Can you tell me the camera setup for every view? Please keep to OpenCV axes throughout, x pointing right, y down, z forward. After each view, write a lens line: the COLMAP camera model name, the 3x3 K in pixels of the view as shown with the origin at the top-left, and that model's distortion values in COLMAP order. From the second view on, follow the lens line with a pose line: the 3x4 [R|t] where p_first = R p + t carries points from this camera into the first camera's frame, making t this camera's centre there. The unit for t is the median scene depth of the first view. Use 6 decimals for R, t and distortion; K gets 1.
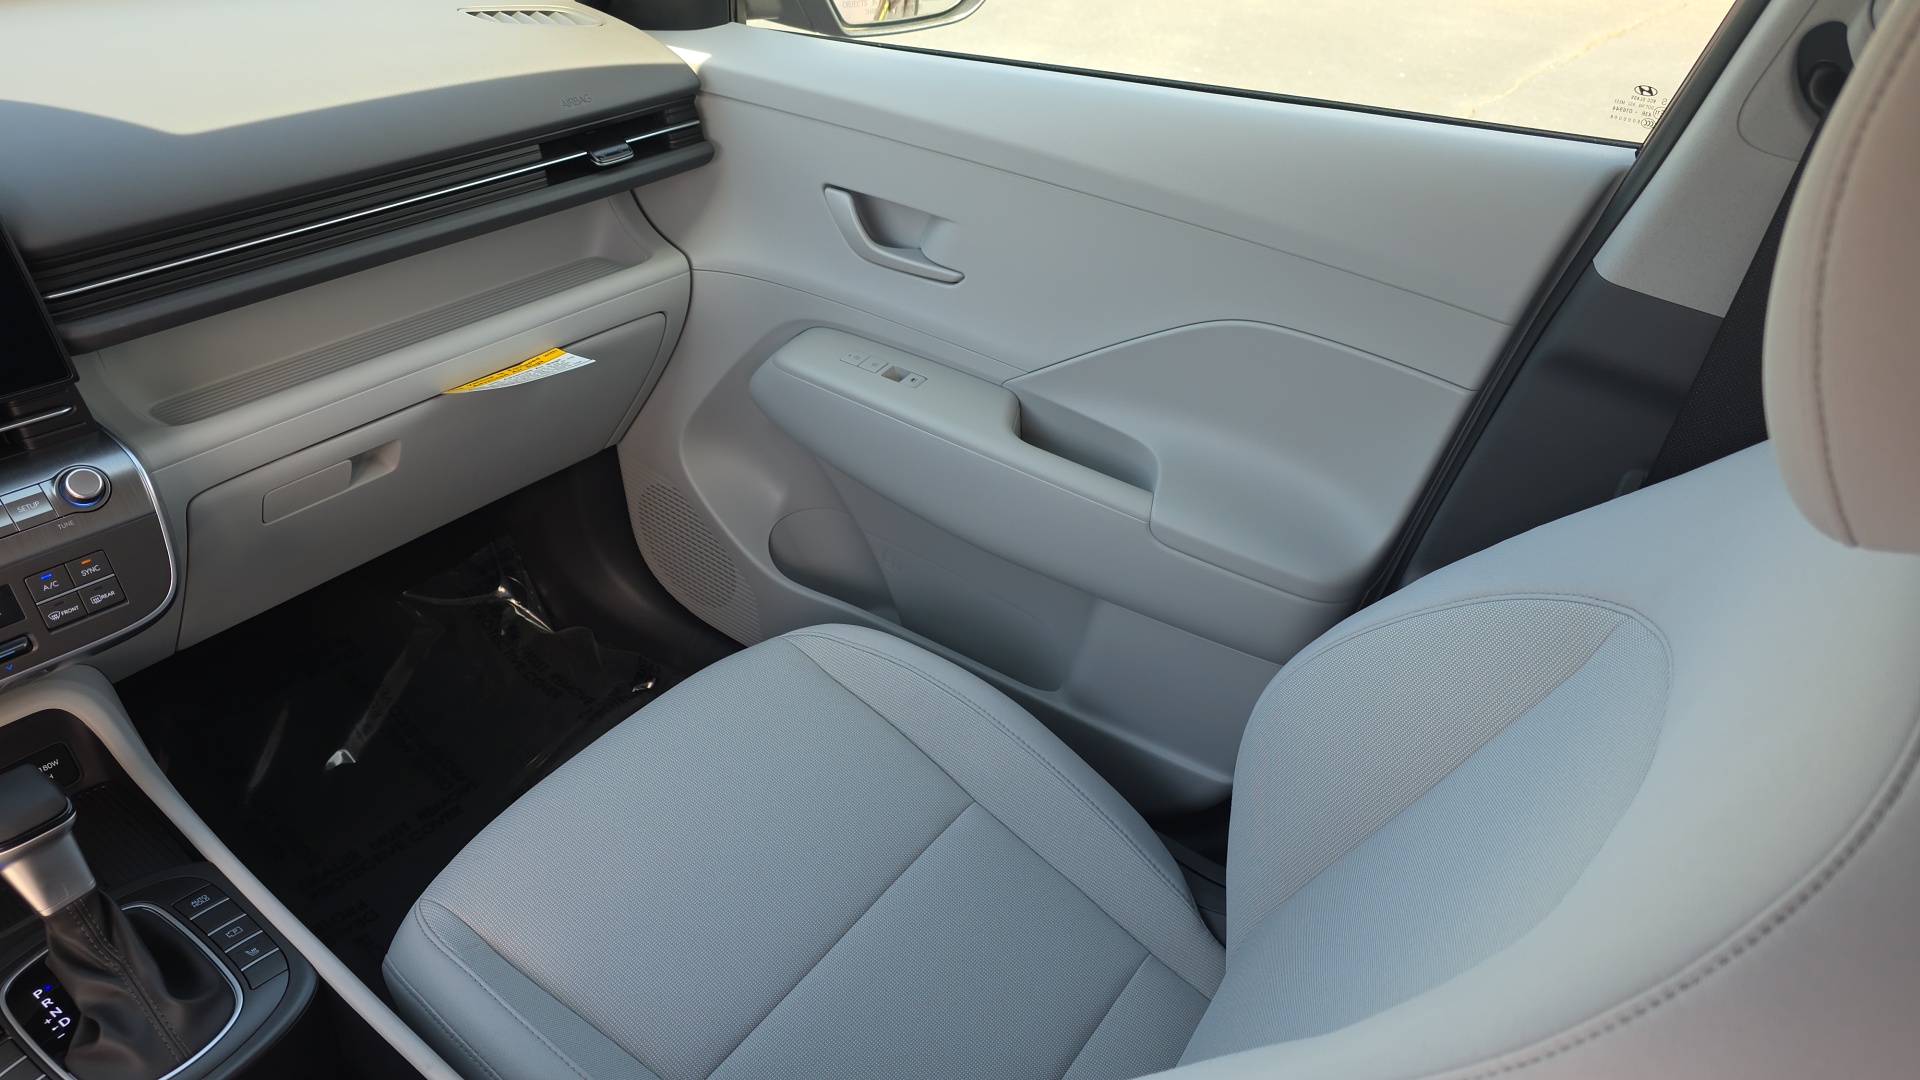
lens RADIAL K [[1300.0, 0, 940.3], [0, 1300.0, 560.9], [0, 0, 1]] dist [0.059614, -0.056231]
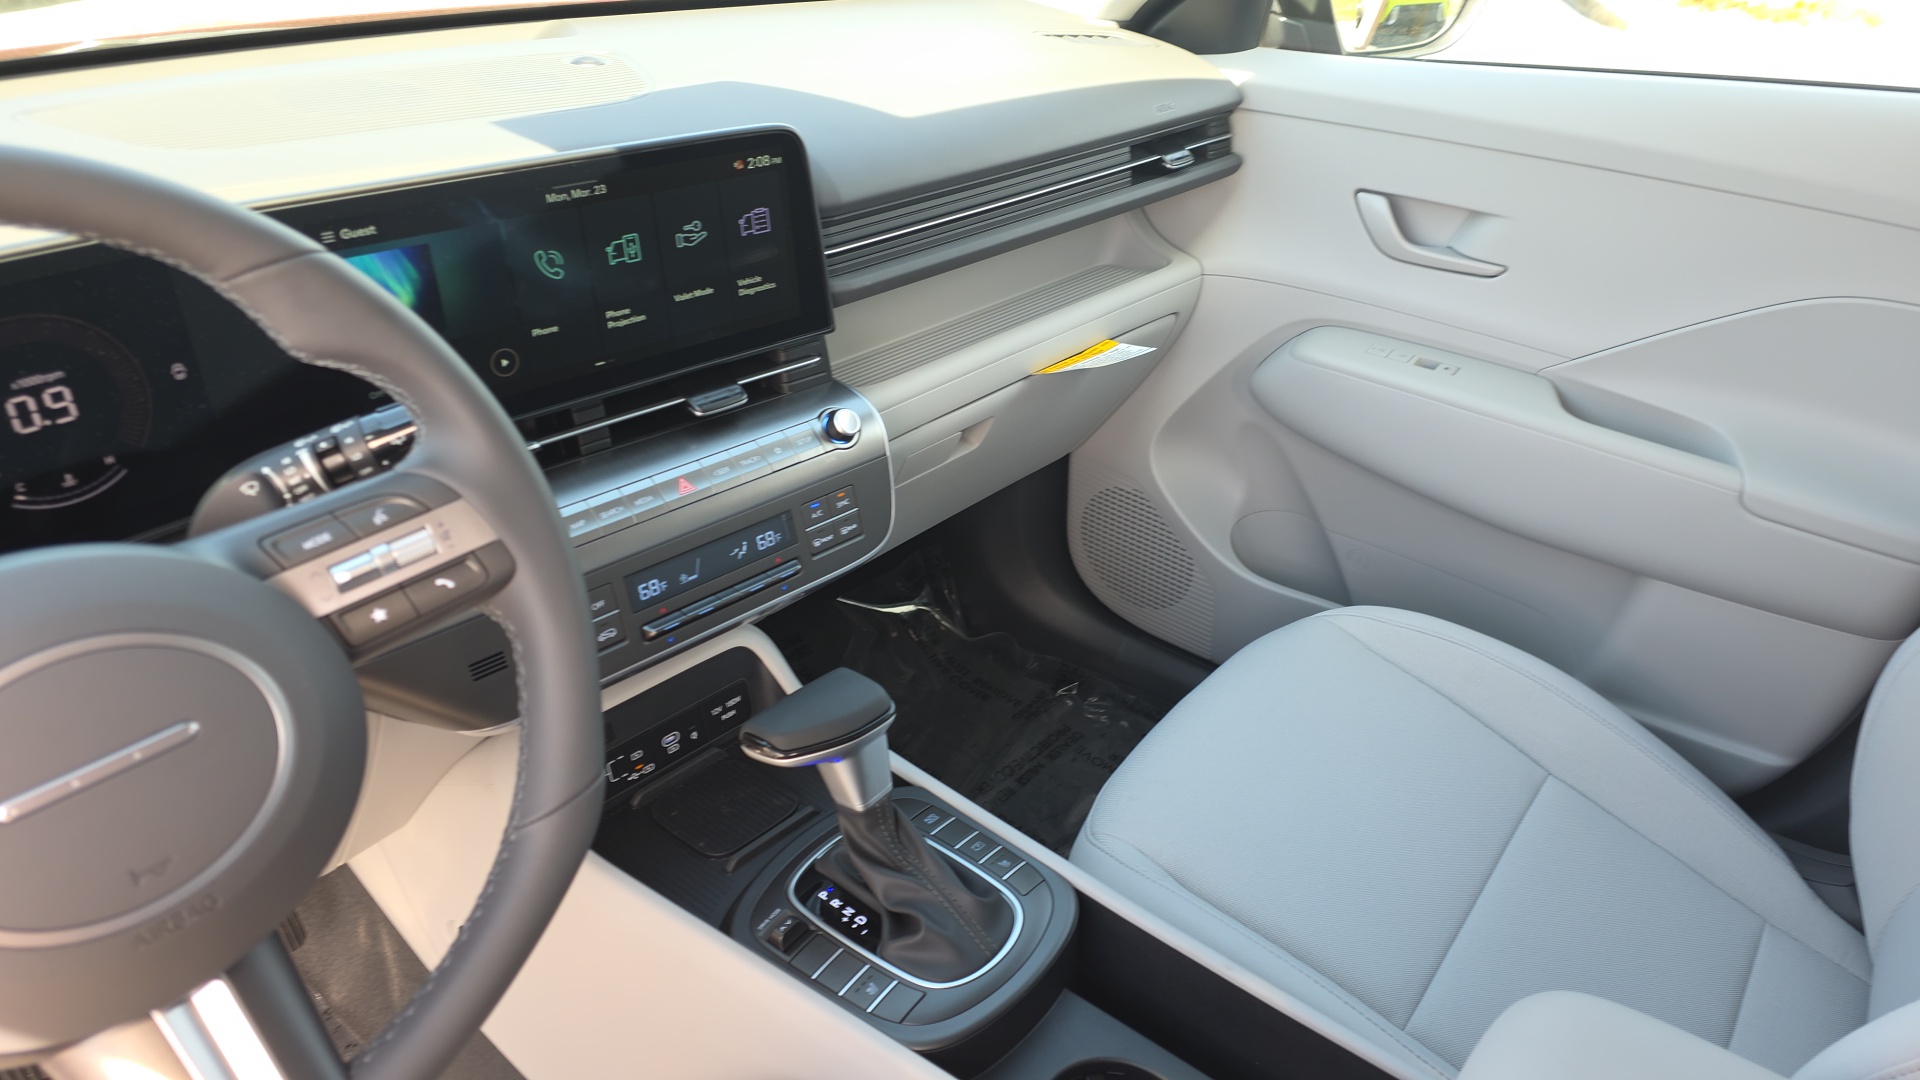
lens RADIAL K [[1305.0, 0, 997.2], [0, 1305.0, 515.2], [0, 0, 1]] dist [0.053217, -0.058123]
pose [[0.999541, 0.006923, -0.029491, -0.376049], [-0.010061, 0.994140, -0.107628, 0.101025], [0.028573, 0.107875, 0.993754, -0.043621]]
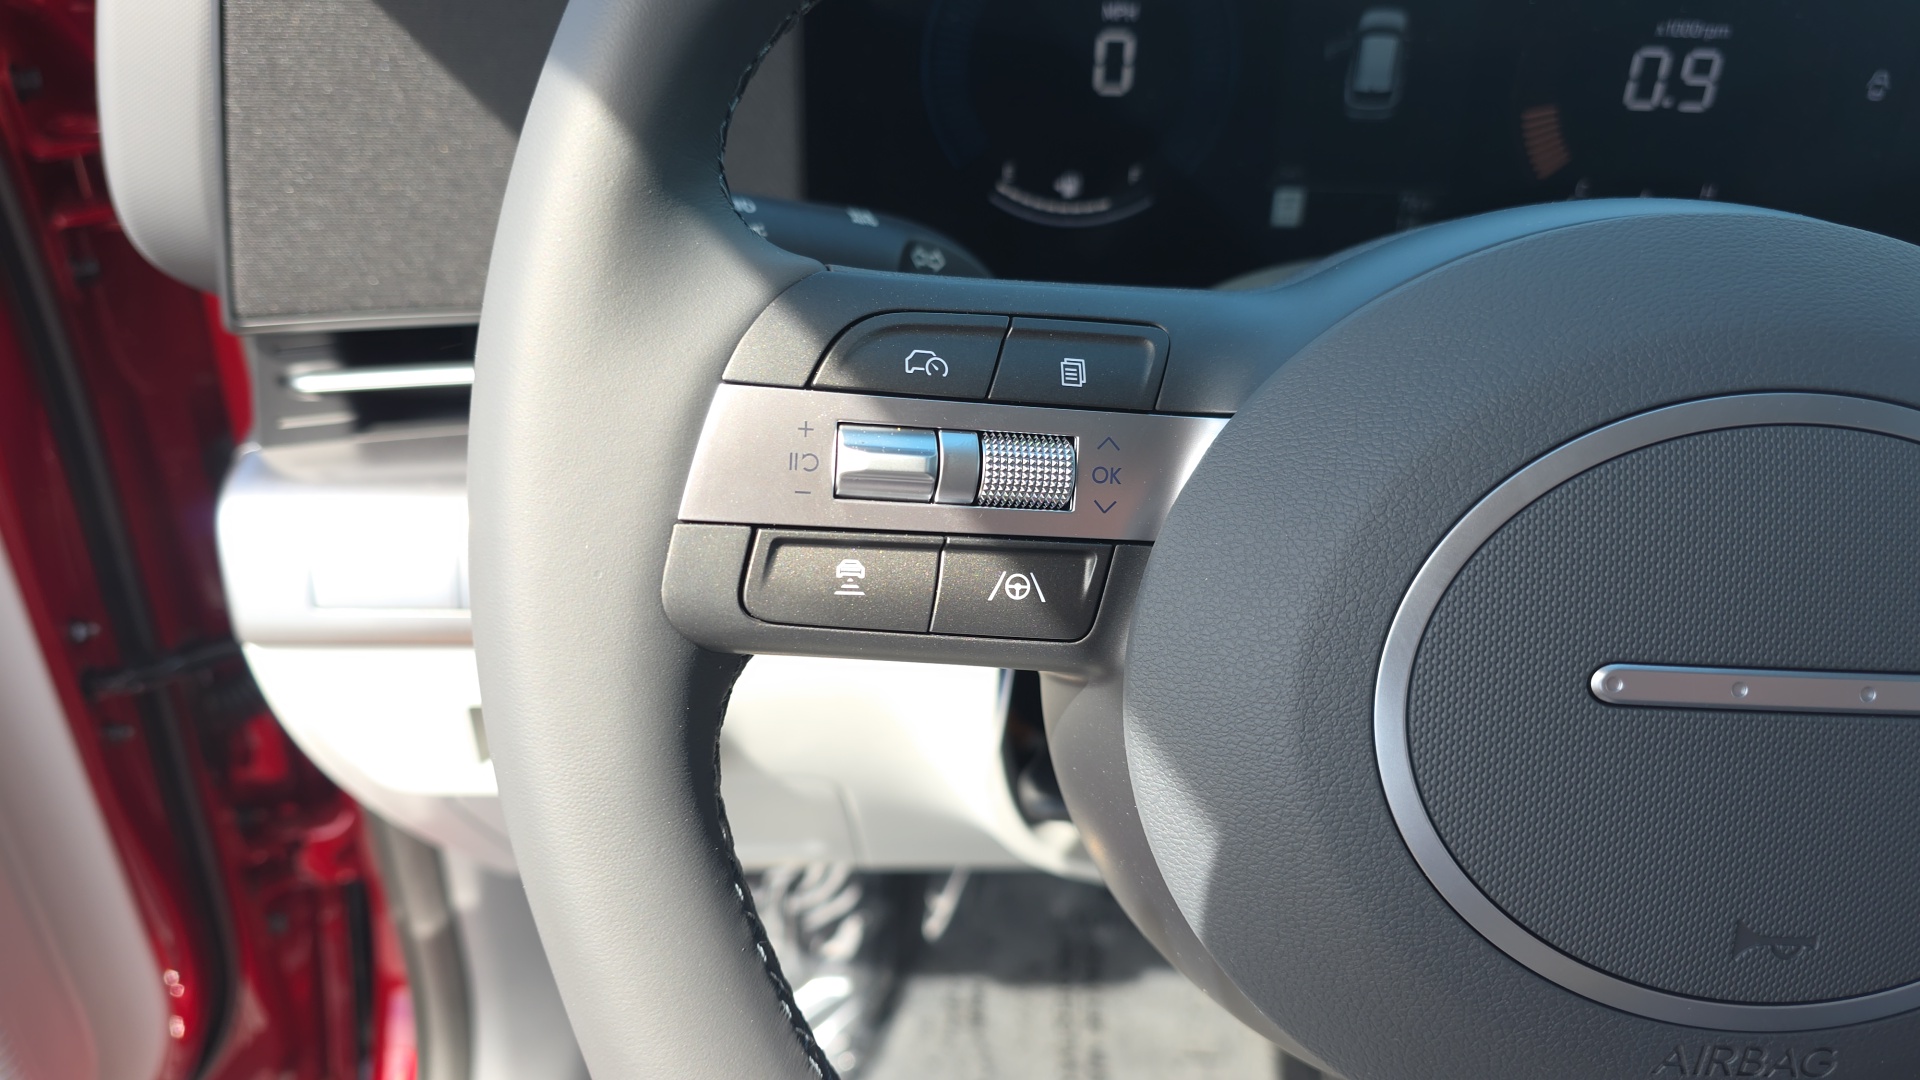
lens RADIAL K [[1368.4, 0, 919.4], [0, 1368.4, 544.7], [0, 0, 1]] dist [0.028478, -0.065851]
pose [[0.557939, 0.421659, -0.714778, -0.587793], [-0.466188, 0.871808, 0.150399, 0.144687], [0.686566, 0.249307, 0.682988, 0.133524]]
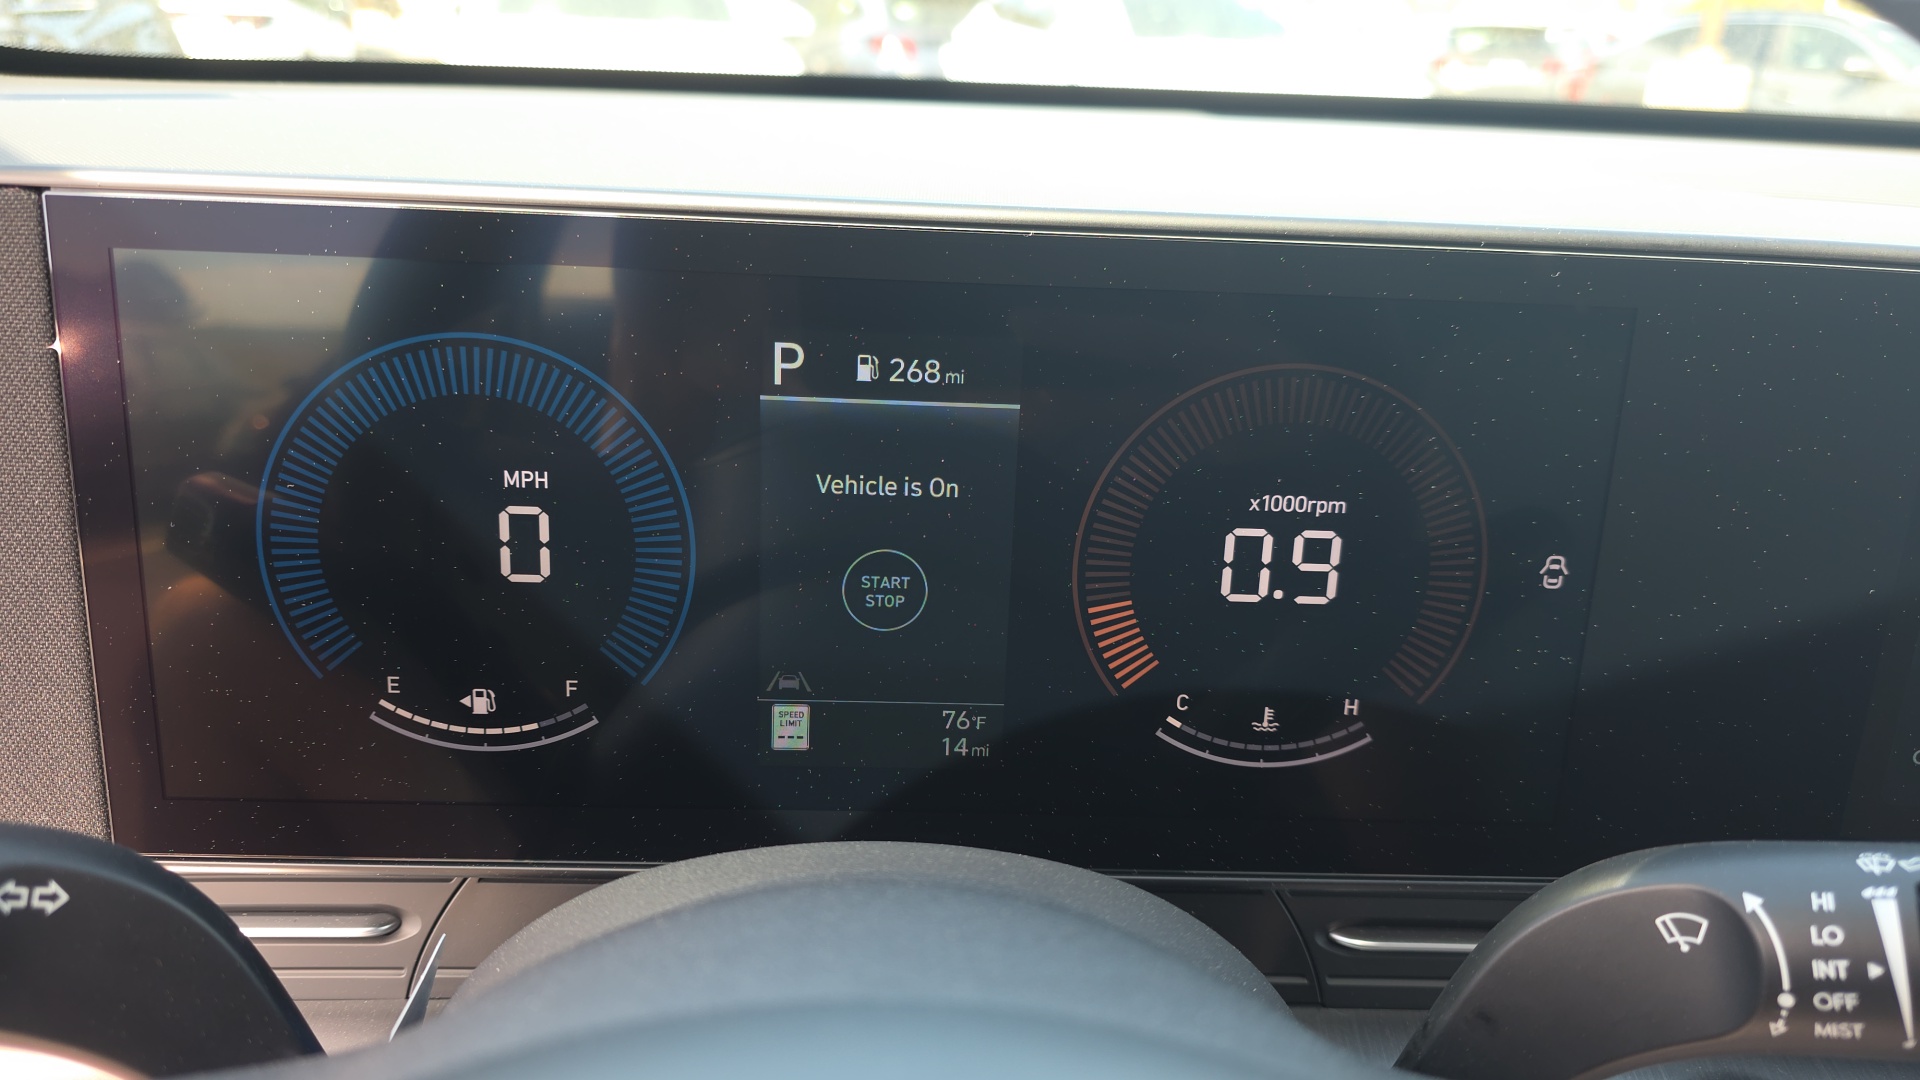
lens RADIAL K [[1368.4, 0, 919.4], [0, 1368.4, 544.7], [0, 0, 1]] dist [0.028478, -0.065851]
pose [[0.607194, 0.253973, -0.752870, -0.625014], [-0.465288, 0.881732, -0.077815, 0.053635], [0.644067, 0.397550, 0.653553, 0.255505]]
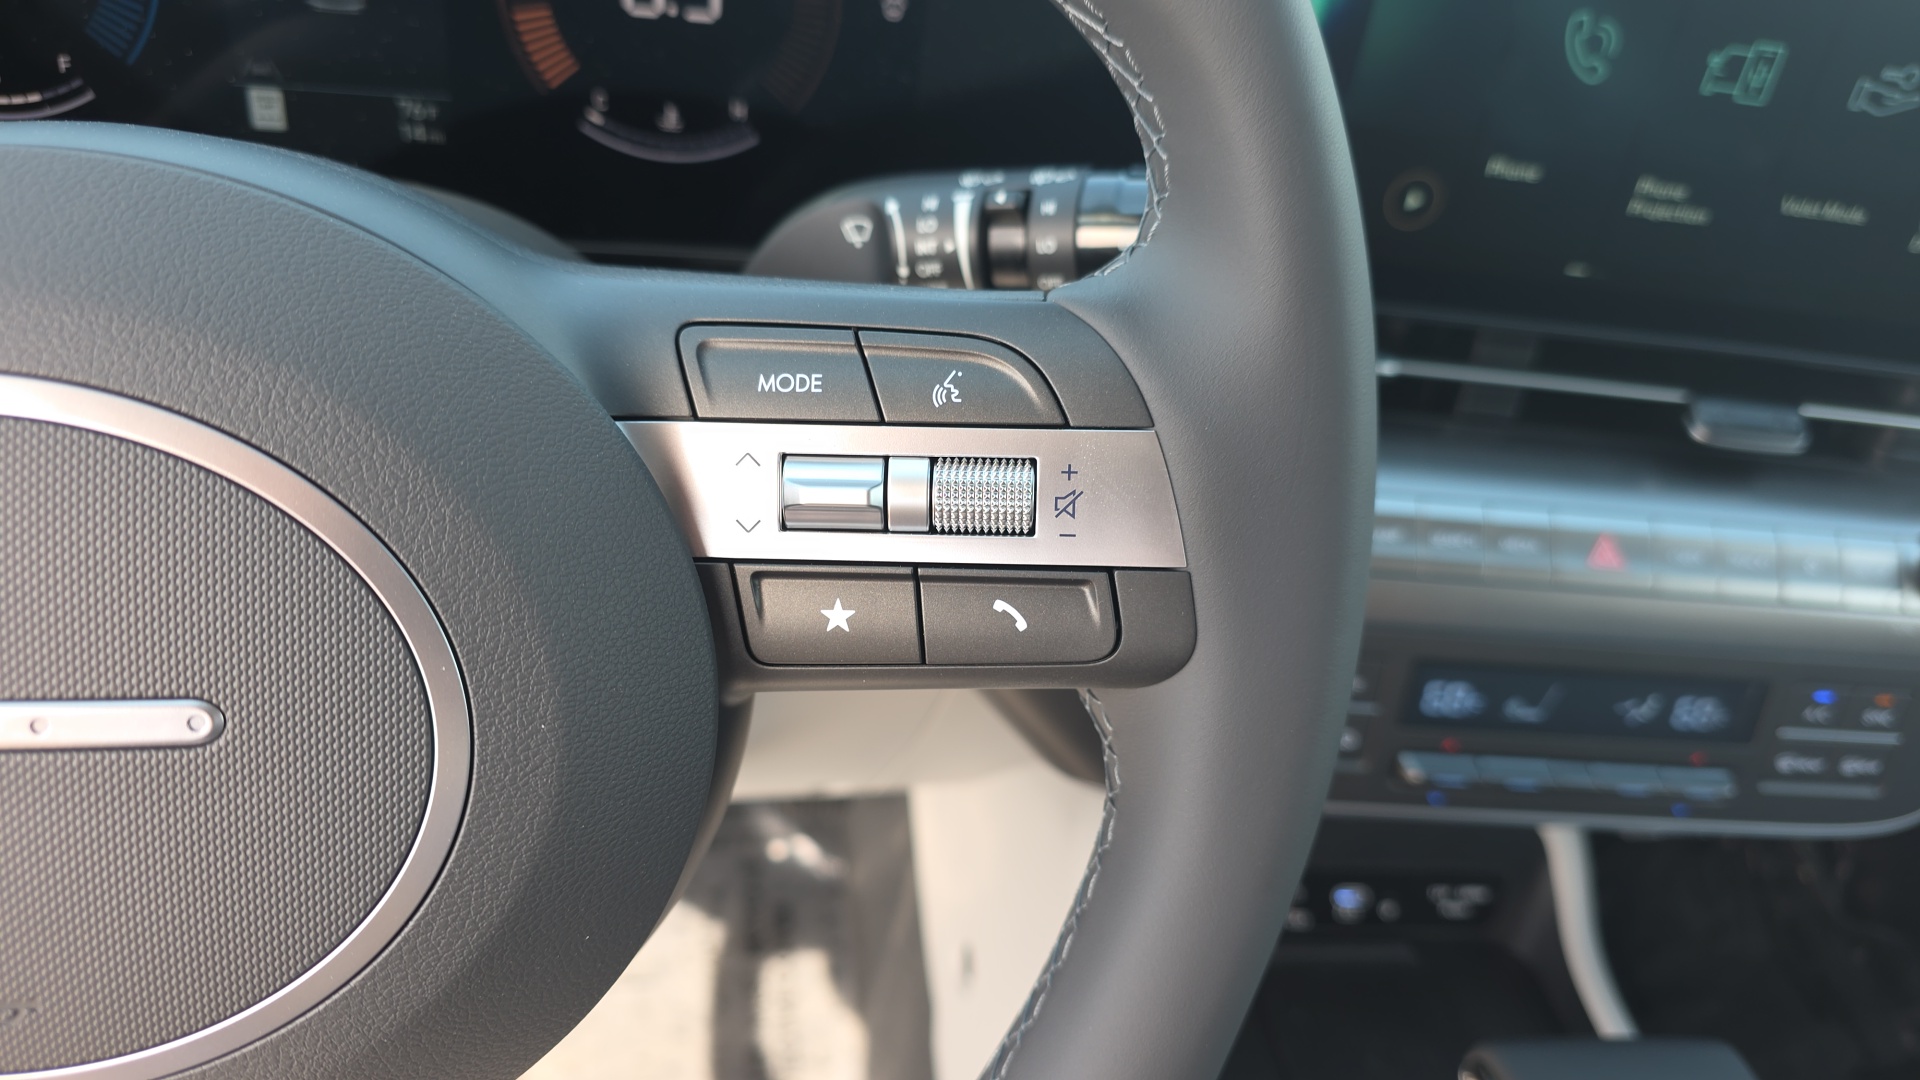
lens RADIAL K [[1389.3, 0, 954.2], [0, 1389.3, 556.2], [0, 0, 1]] dist [-0.000988, -0.033167]
pose [[0.707048, 0.464400, -0.533306, -0.495634], [-0.483379, 0.867844, 0.114857, 0.051812], [0.516166, 0.176580, 0.838089, 0.257348]]
